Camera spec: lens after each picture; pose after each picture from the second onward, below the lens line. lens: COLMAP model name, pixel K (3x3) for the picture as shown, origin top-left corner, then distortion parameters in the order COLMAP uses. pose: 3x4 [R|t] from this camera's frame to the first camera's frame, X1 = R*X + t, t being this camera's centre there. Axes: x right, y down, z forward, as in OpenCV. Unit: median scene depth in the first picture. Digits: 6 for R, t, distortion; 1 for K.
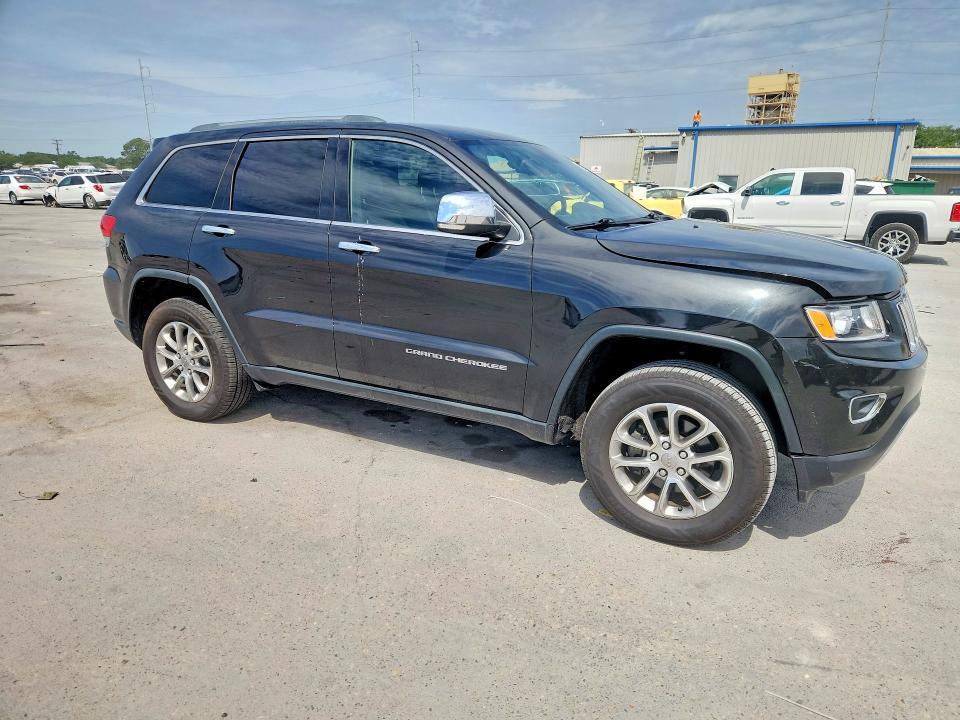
lens RADIAL K [[734.5, 0, 481.6], [0, 734.5, 370.0], [0, 0, 1]] dist [0.020943, -0.001174]
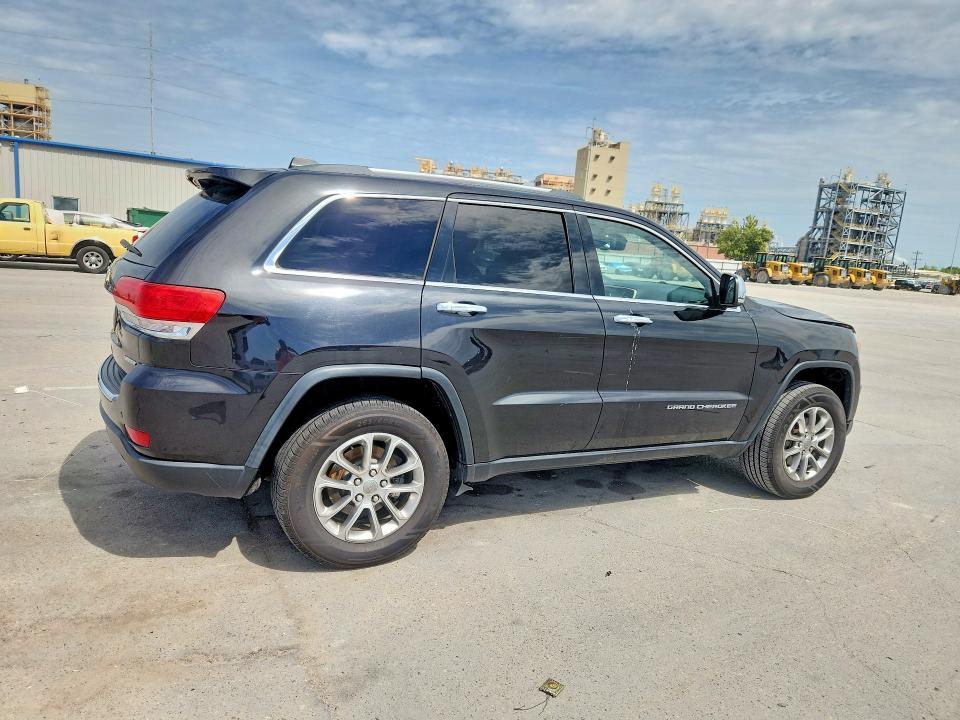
lens RADIAL K [[734.5, 0, 481.6], [0, 734.5, 370.0], [0, 0, 1]] dist [0.020943, -0.001174]
pose [[0.500810, -0.124669, 0.856532, -0.539178], [0.144336, 0.987746, 0.059376, -0.085485], [-0.853438, 0.093892, 0.512667, 0.288934]]
